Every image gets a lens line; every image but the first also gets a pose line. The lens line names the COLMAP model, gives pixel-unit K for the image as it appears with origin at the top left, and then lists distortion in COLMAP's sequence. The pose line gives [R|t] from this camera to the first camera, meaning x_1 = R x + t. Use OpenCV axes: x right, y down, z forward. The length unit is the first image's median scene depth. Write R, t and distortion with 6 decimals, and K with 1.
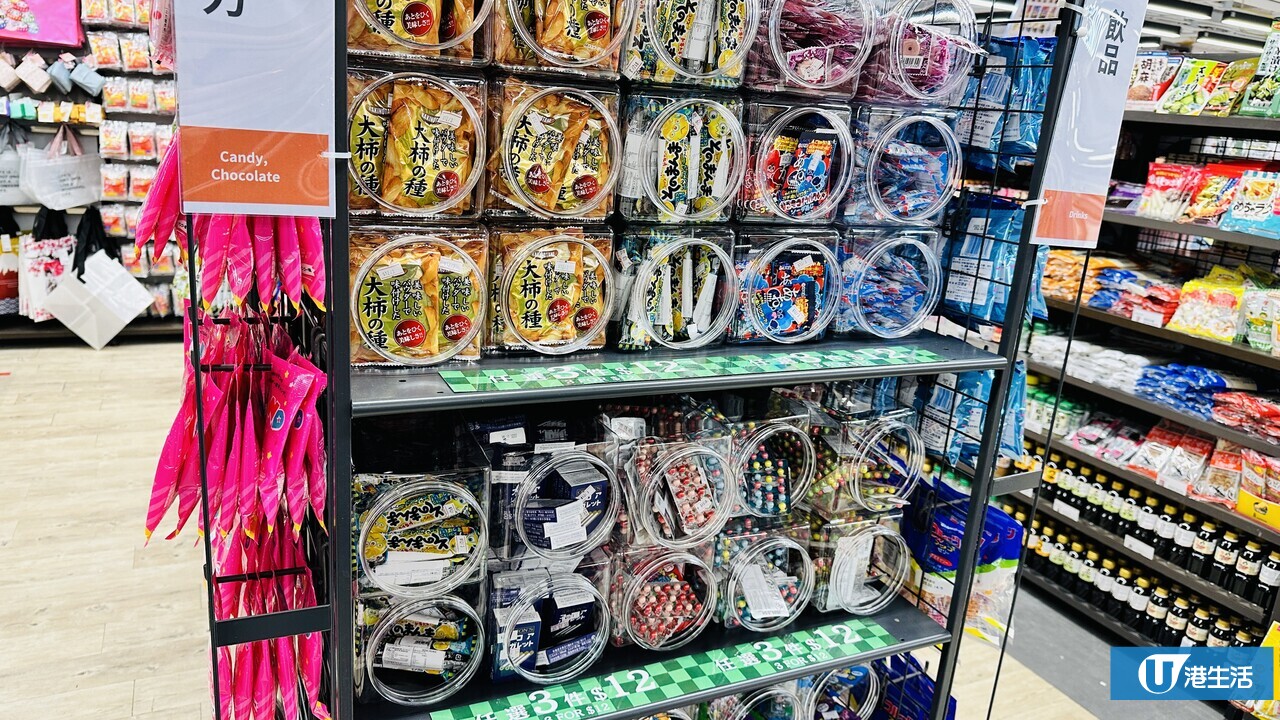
lens RADIAL K [[904.5, 0, 638.0], [0, 904.5, 358.3], [0, 0, 1]] dist [0.030840, -0.018911]
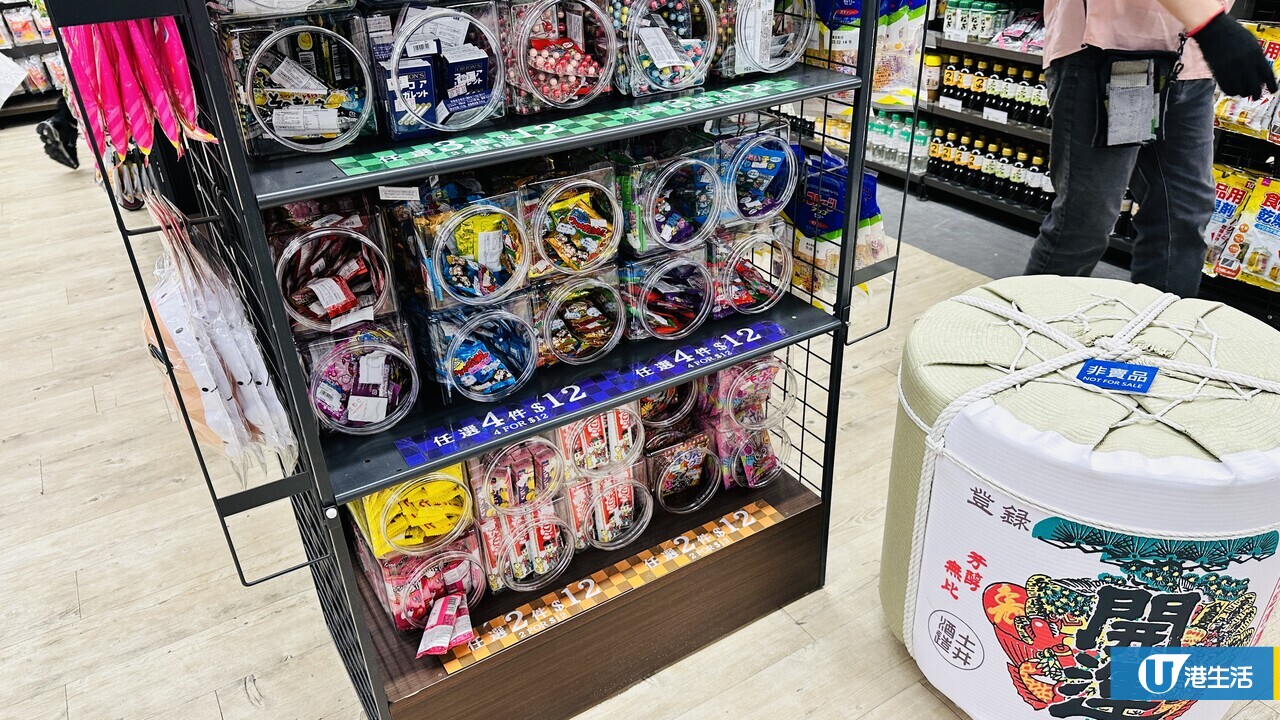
lens RADIAL K [[904.5, 0, 639.5], [0, 904.5, 349.6], [0, 0, 1]] dist [0.030840, -0.018911]
pose [[0.988169, -0.149510, 0.034183, 0.011349], [0.137748, 0.963200, 0.230808, 0.134446], [-0.067433, -0.223368, 0.972399, -0.004613]]
